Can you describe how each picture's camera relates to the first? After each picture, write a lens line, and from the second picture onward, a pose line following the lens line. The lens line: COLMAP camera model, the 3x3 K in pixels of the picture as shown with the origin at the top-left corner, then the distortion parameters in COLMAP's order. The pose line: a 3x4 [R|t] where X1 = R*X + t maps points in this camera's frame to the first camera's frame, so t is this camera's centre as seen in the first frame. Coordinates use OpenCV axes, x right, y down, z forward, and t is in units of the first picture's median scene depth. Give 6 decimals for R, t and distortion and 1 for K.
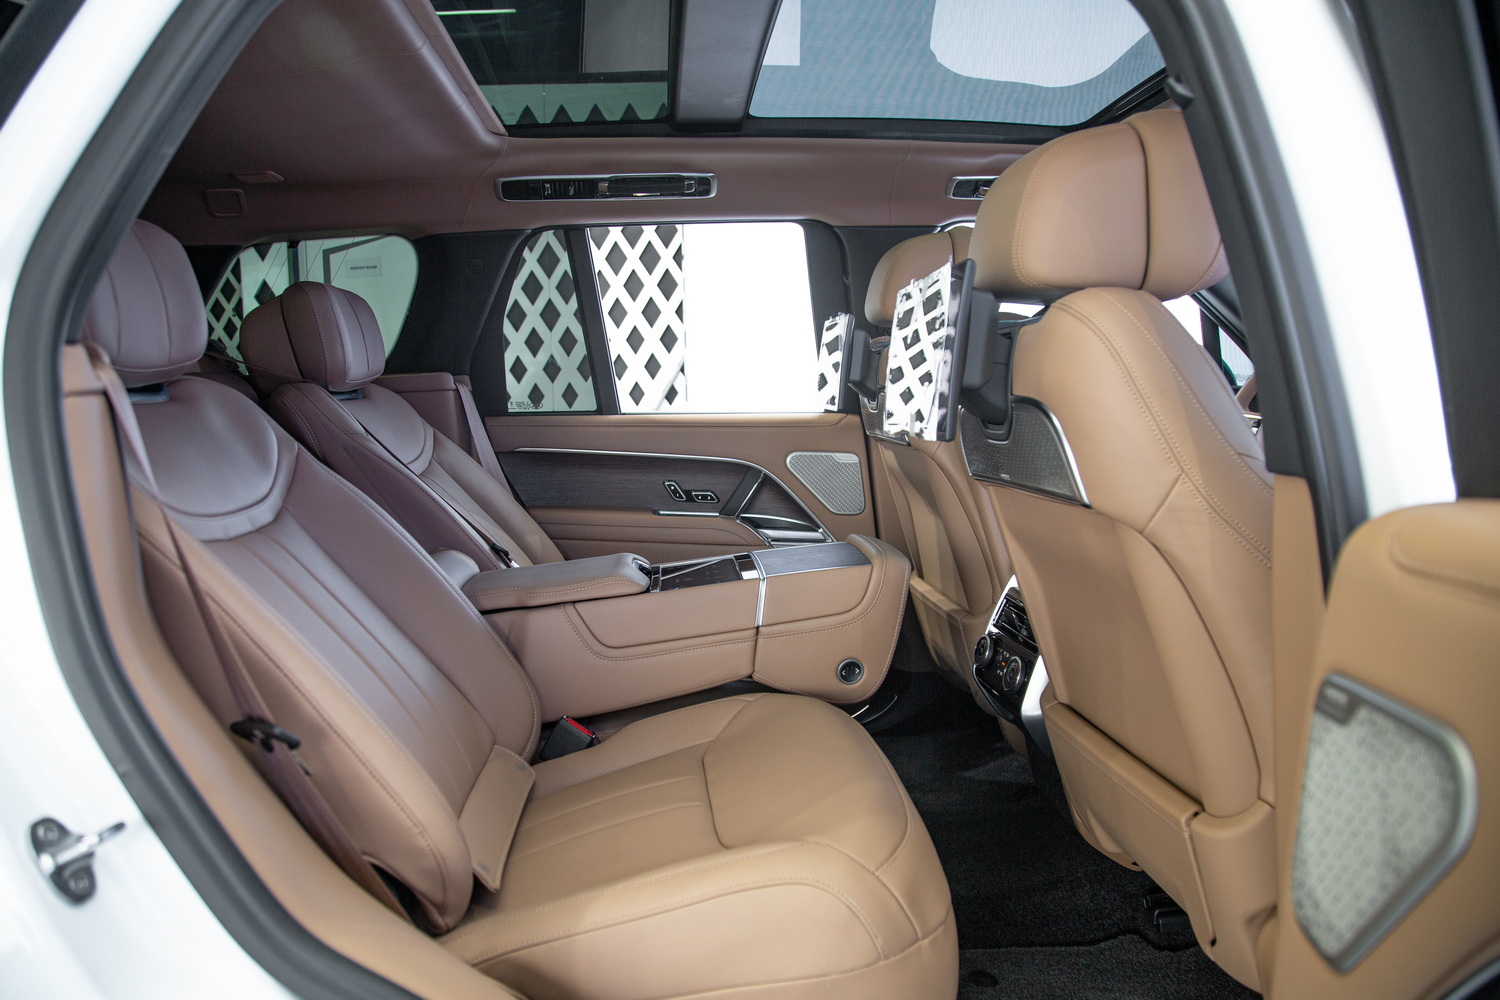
lens RADIAL K [[1009.9, 0, 750.3], [0, 1009.9, 523.0], [0, 0, 1]] dist [-0.125355, 0.061935]
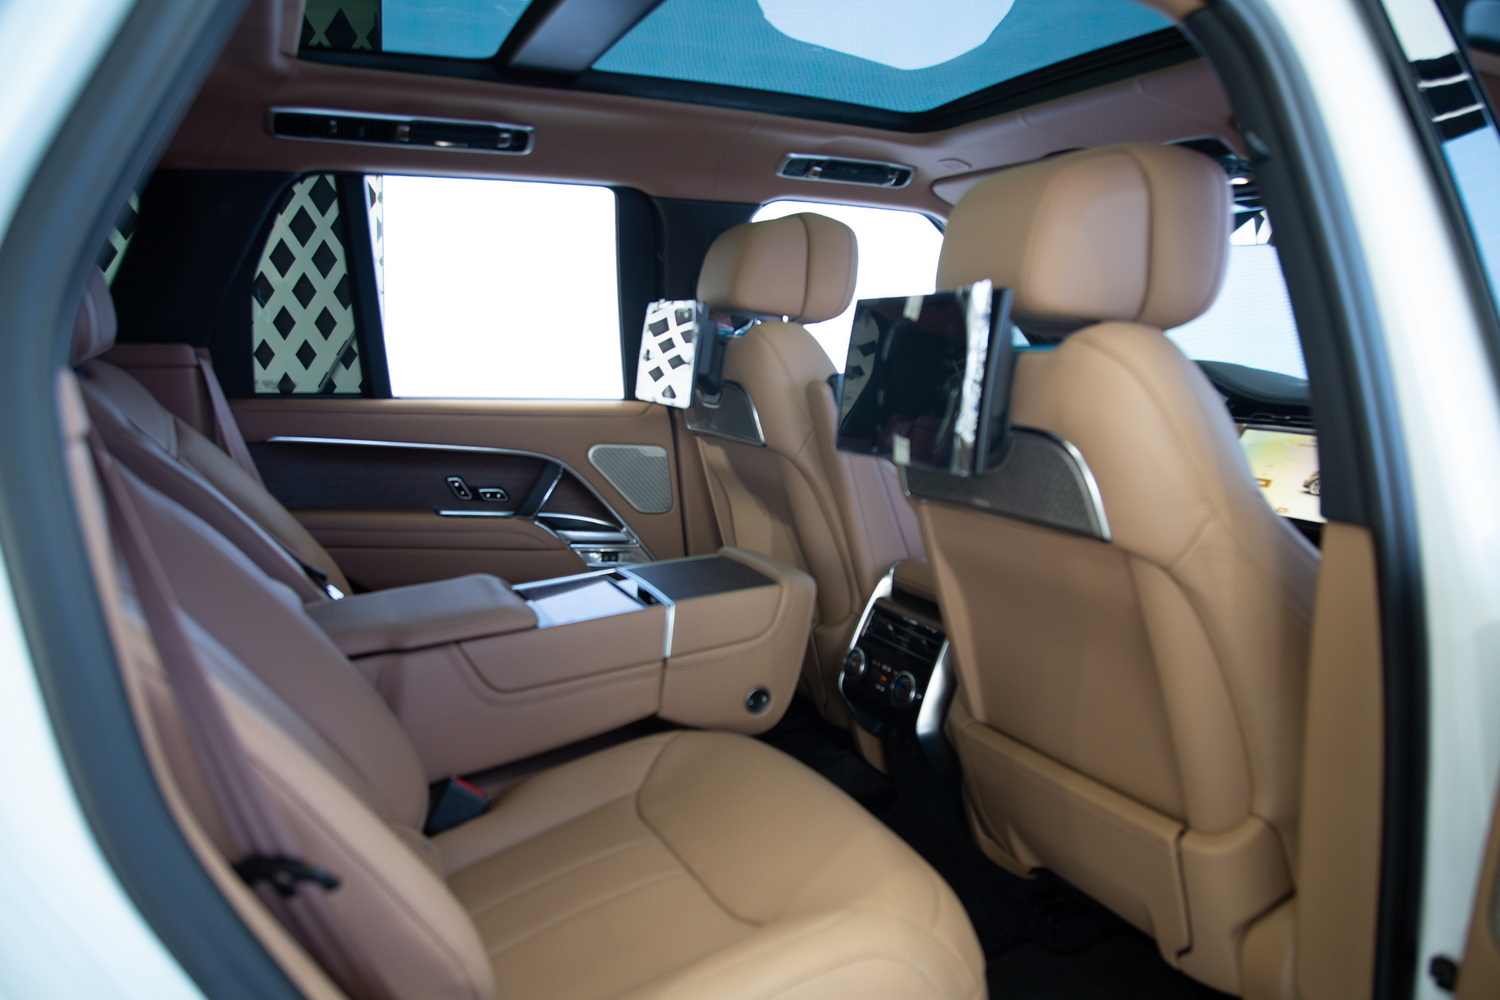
lens RADIAL K [[1090.4, 0, 750.9], [0, 1090.4, 519.1], [0, 0, 1]] dist [-0.084568, 0.004273]
pose [[0.944291, -0.012132, 0.328888, -0.168877], [0.004051, 0.999673, 0.025243, -0.032097], [-0.329087, -0.022504, 0.944031, 0.043818]]
